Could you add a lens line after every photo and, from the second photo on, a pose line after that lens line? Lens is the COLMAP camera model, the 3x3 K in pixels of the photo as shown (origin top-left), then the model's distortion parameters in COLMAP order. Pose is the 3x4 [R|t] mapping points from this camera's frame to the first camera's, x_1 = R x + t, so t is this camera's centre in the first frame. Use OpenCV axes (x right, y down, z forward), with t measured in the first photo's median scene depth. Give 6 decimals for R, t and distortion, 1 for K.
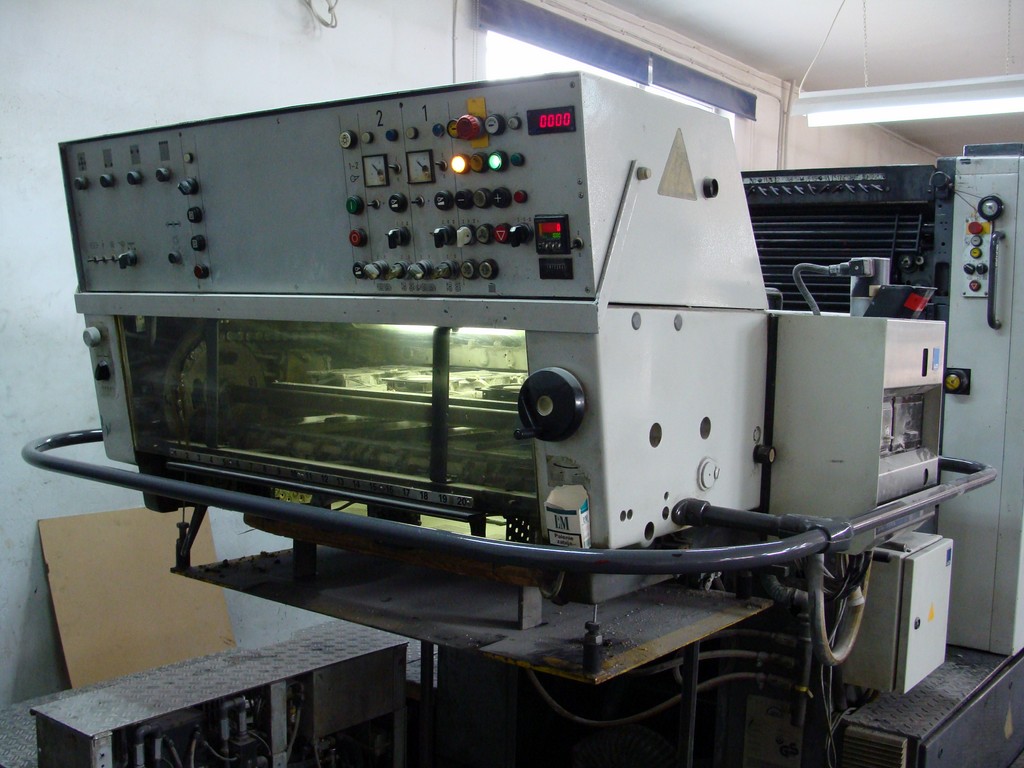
lens RADIAL K [[1145.3, 0, 510.4], [0, 1145.3, 390.1], [0, 0, 1]] dist [-0.141848, 0.000000]
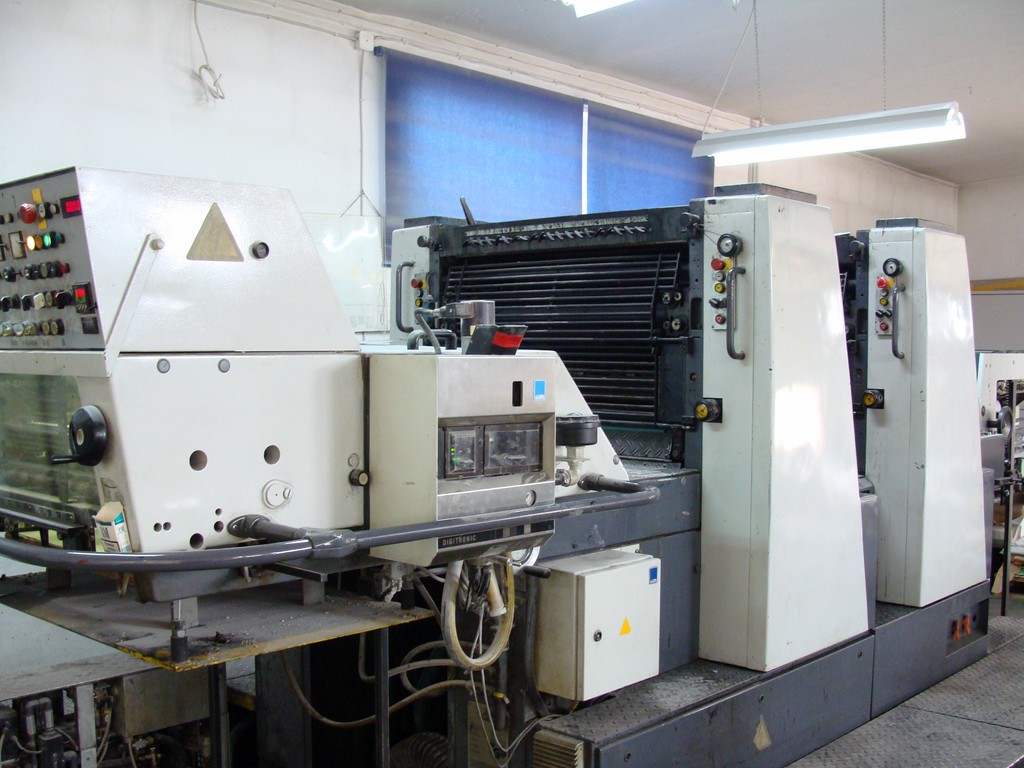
lens RADIAL K [[1145.3, 0, 525.2], [0, 1145.3, 408.6], [0, 0, 1]] dist [-0.141848, 0.000000]
pose [[0.996641, -0.019876, -0.079449, 0.378505], [0.018432, 0.999652, -0.018867, 0.009293], [0.079796, 0.017339, 0.996660, -0.102074]]
